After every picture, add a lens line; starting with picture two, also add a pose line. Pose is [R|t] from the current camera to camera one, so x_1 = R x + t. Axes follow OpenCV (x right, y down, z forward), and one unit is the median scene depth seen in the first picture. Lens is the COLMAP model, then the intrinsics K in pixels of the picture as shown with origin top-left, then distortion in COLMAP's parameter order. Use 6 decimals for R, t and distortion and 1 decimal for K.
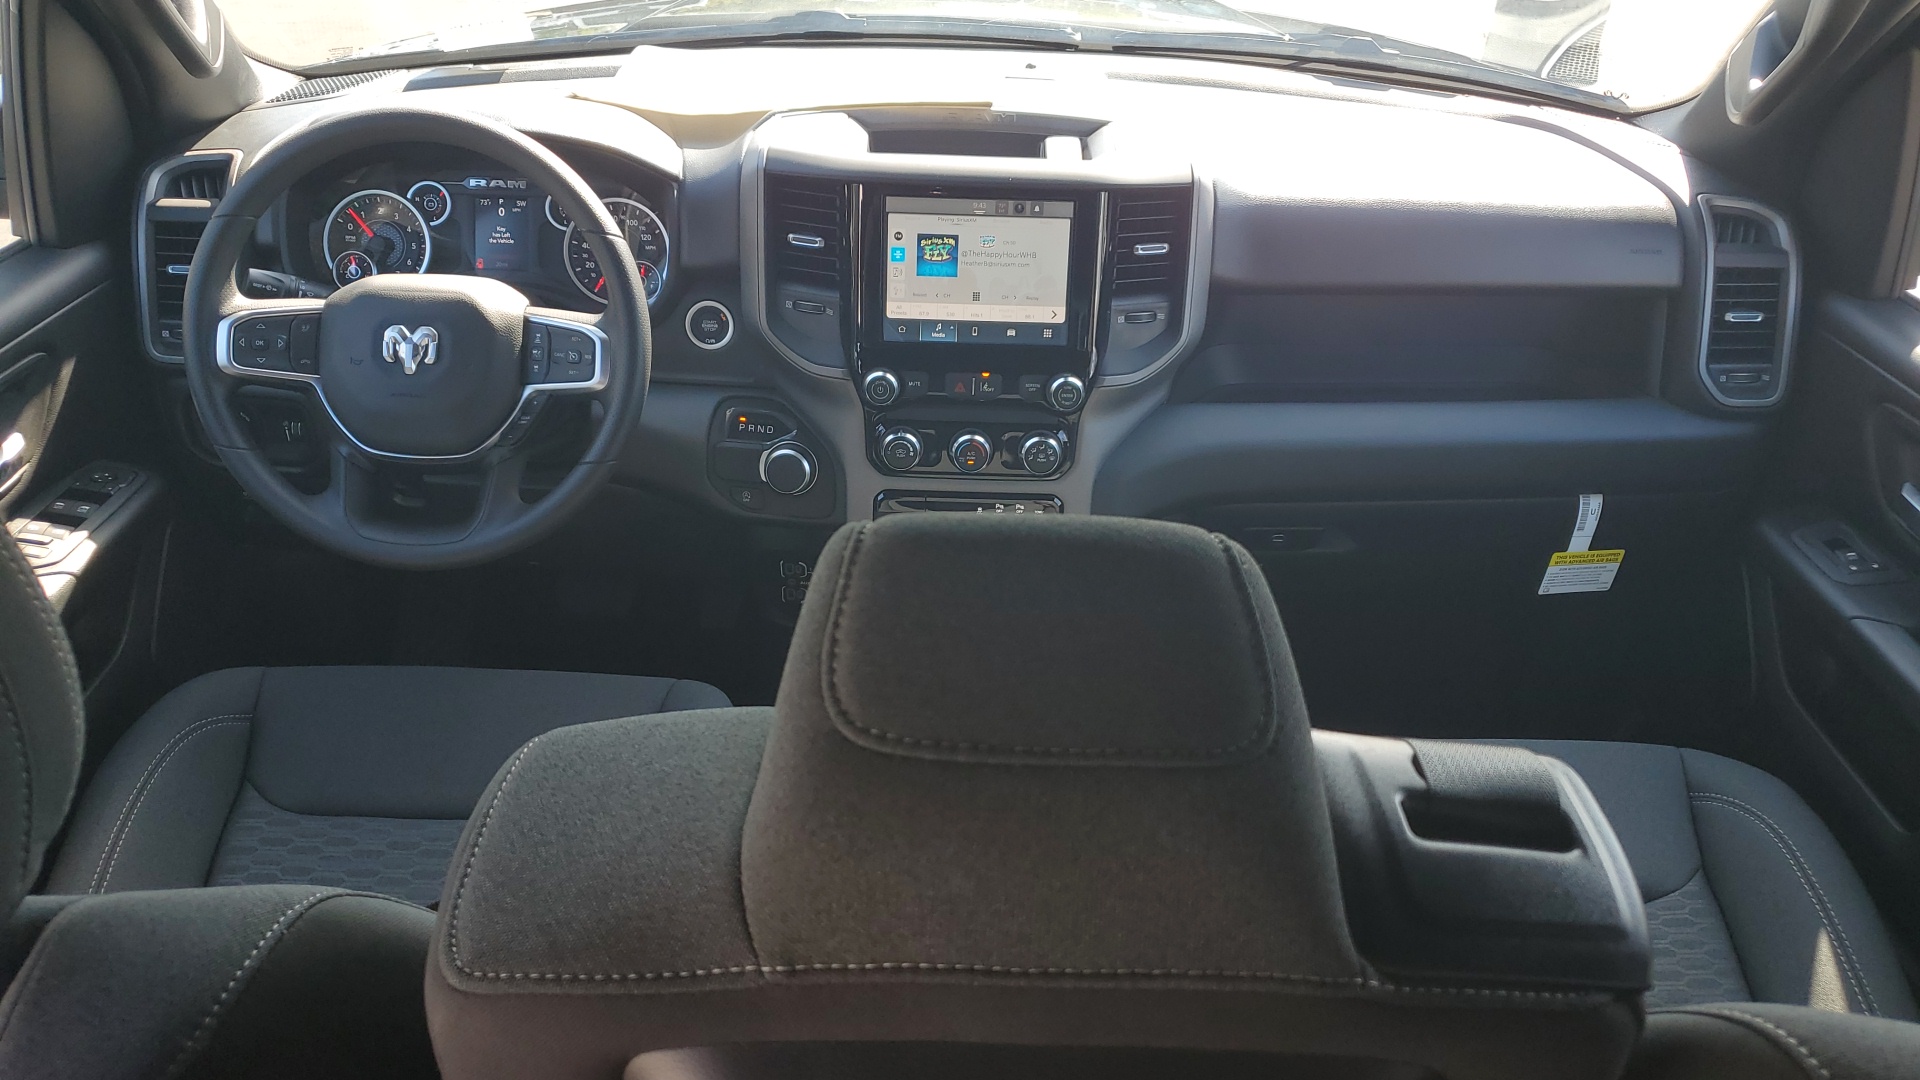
lens RADIAL K [[1478.7, 0, 940.3], [0, 1478.7, 568.1], [0, 0, 1]] dist [0.069673, -0.113060]
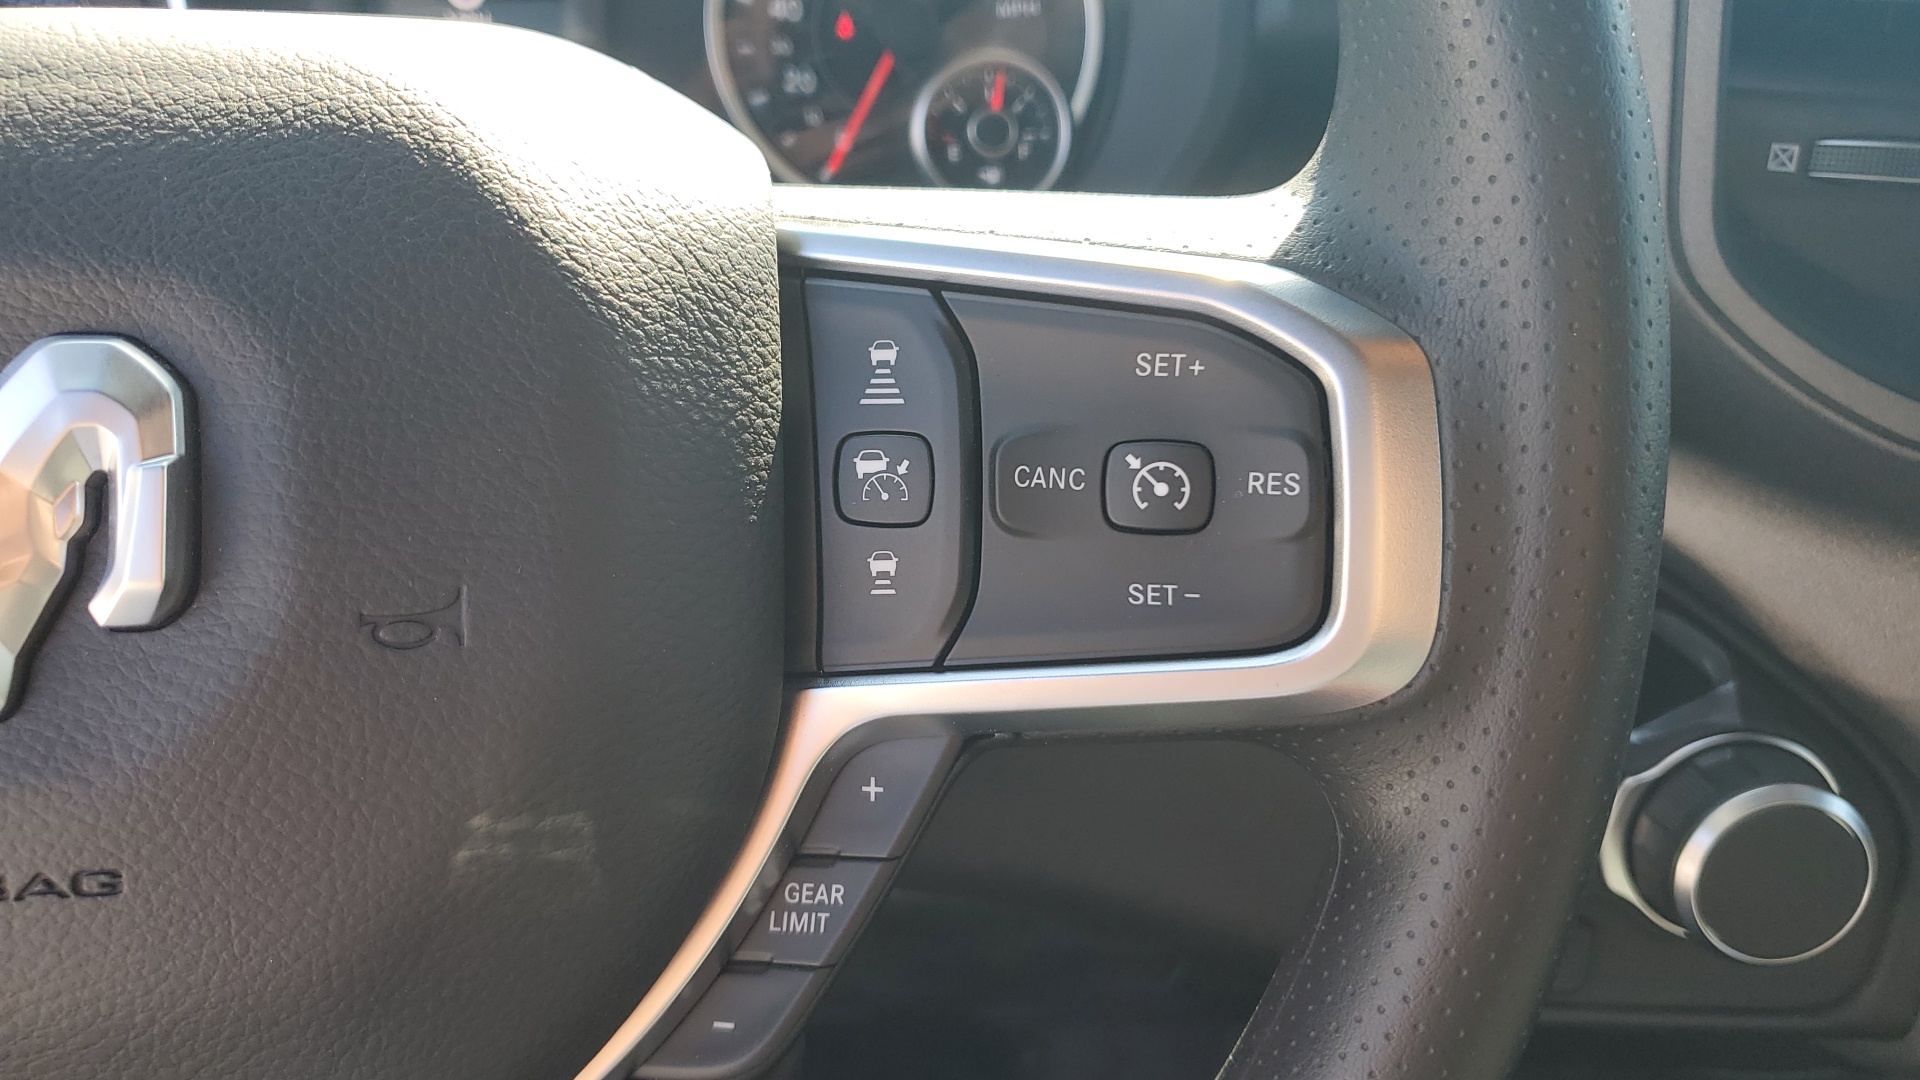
lens RADIAL K [[1478.7, 0, 946.2], [0, 1478.7, 522.4], [0, 0, 1]] dist [0.069673, -0.113060]
pose [[0.993443, -0.060253, 0.097167, -0.263804], [0.062199, 0.997917, -0.017125, -0.128762], [-0.095933, 0.023056, 0.995121, 0.802036]]
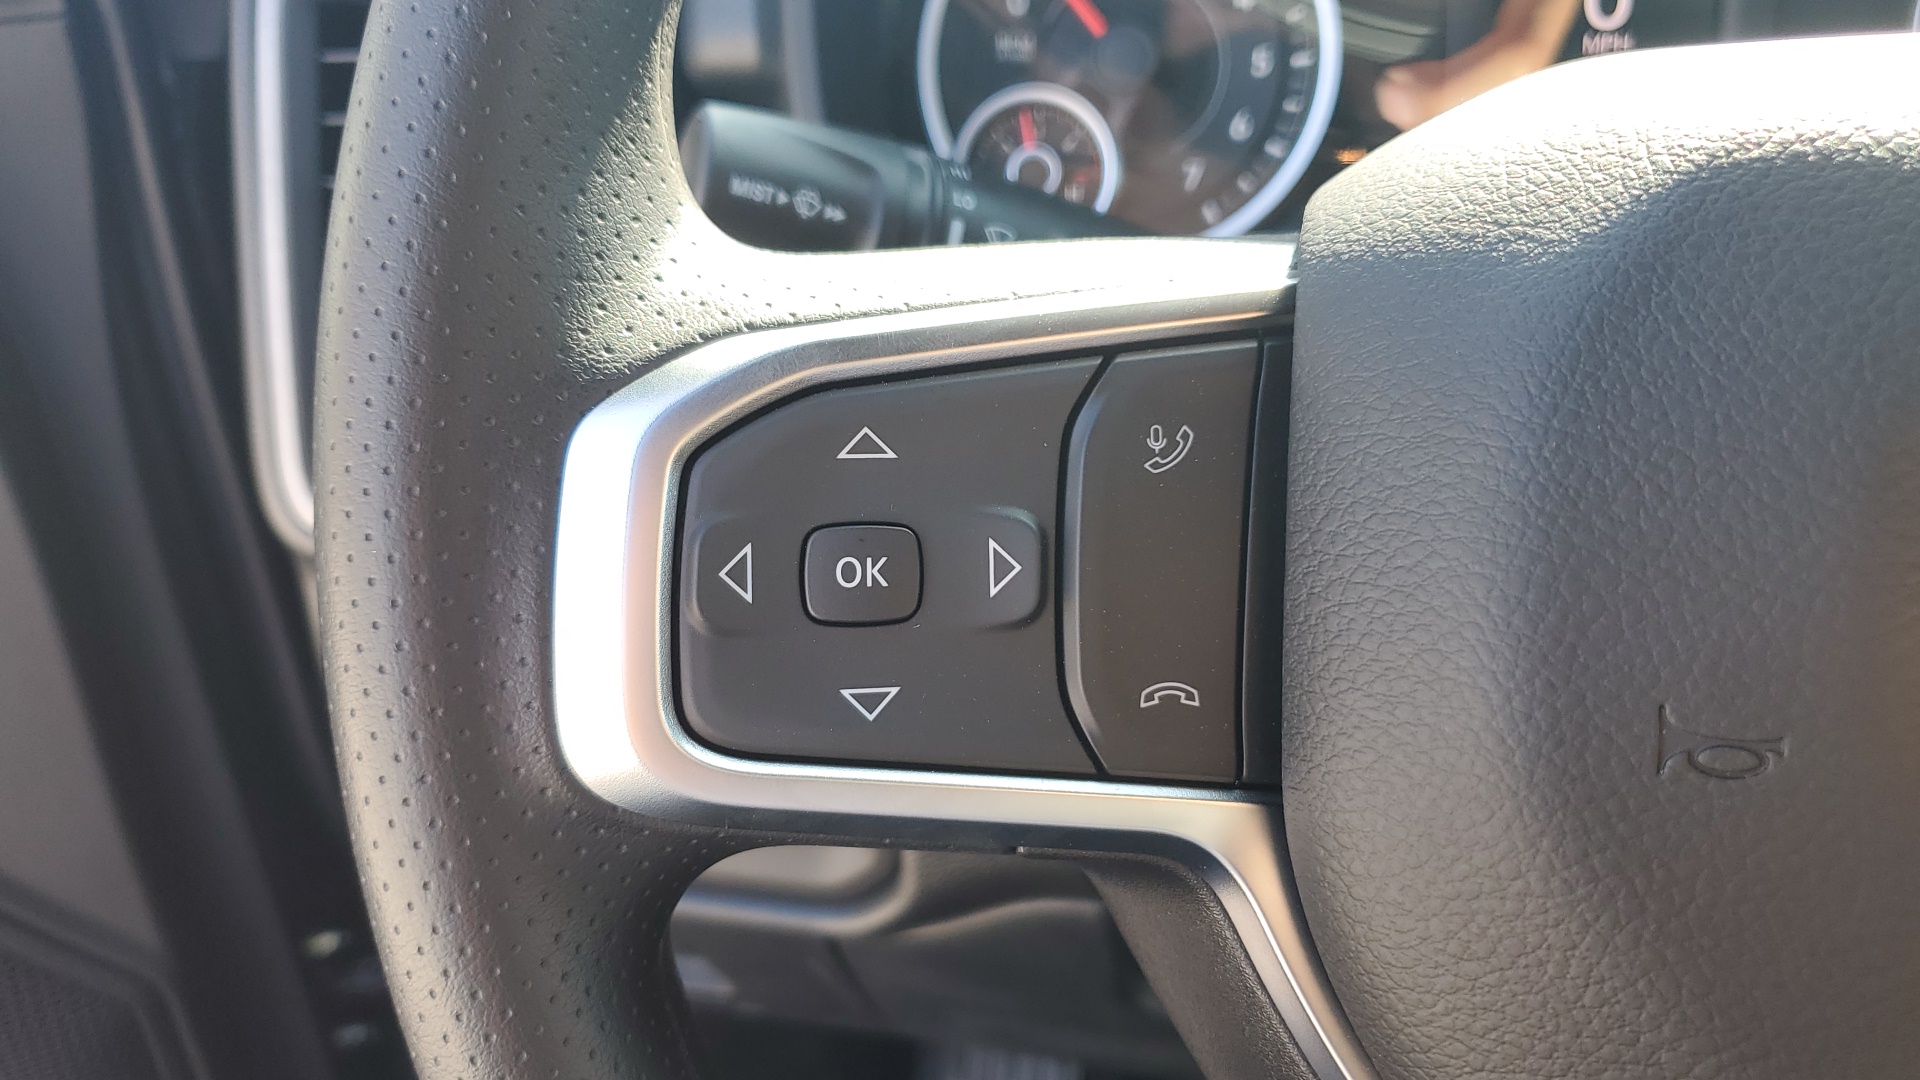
lens RADIAL K [[1478.7, 0, 952.7], [0, 1478.7, 531.4], [0, 0, 1]] dist [0.069673, -0.113060]
pose [[0.987353, -0.007334, -0.158366, -0.398939], [0.002094, 0.999446, -0.033227, -0.140137], [0.158522, 0.032476, 0.986821, 0.814047]]
